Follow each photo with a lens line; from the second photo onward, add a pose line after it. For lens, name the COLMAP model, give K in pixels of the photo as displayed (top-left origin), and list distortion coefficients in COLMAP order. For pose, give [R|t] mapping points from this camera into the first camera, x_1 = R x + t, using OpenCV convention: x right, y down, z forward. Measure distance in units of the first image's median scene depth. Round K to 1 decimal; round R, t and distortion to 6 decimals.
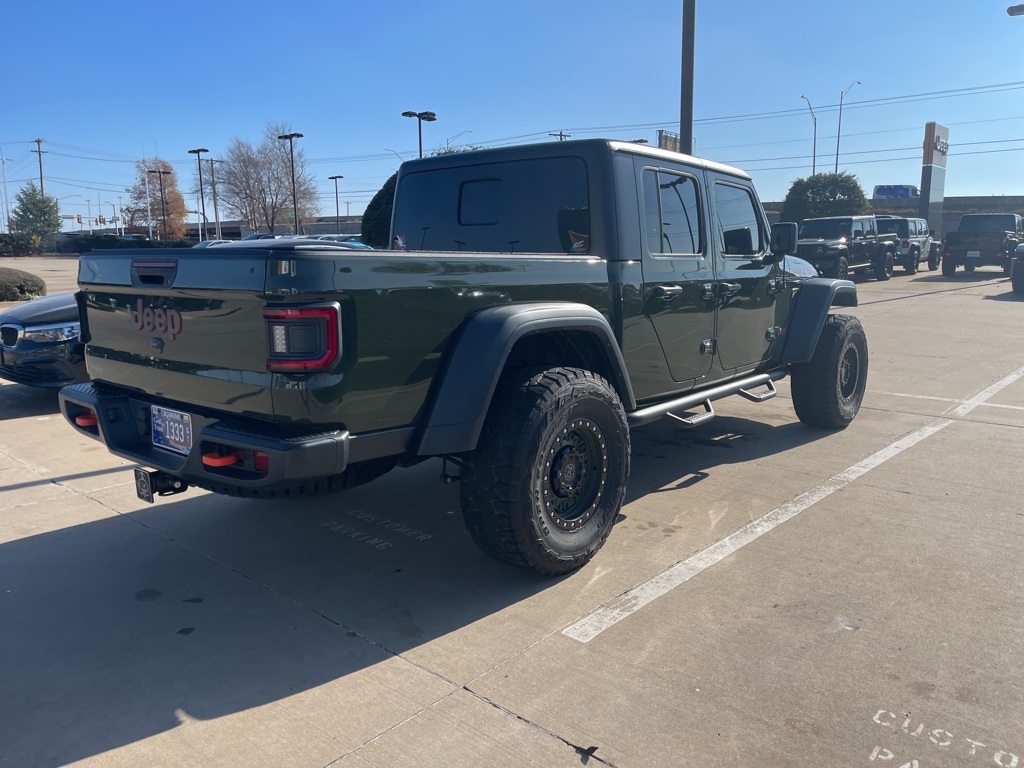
lens RADIAL K [[754.5, 0, 518.8], [0, 754.5, 382.6], [0, 0, 1]] dist [0.061271, -0.079471]
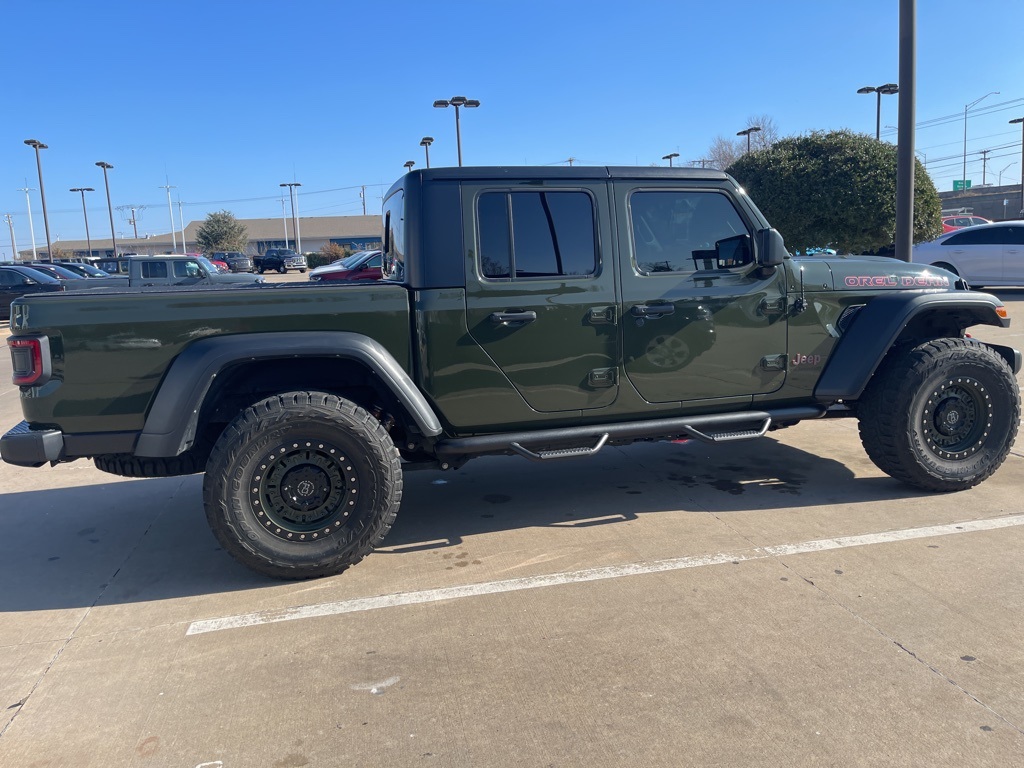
lens RADIAL K [[754.5, 0, 518.8], [0, 754.5, 382.6], [0, 0, 1]] dist [0.061271, -0.079471]
pose [[0.815586, 0.059753, -0.575543, 0.700925], [-0.054799, 0.998160, 0.025974, -0.058735], [0.576035, 0.010355, 0.817359, 0.210686]]
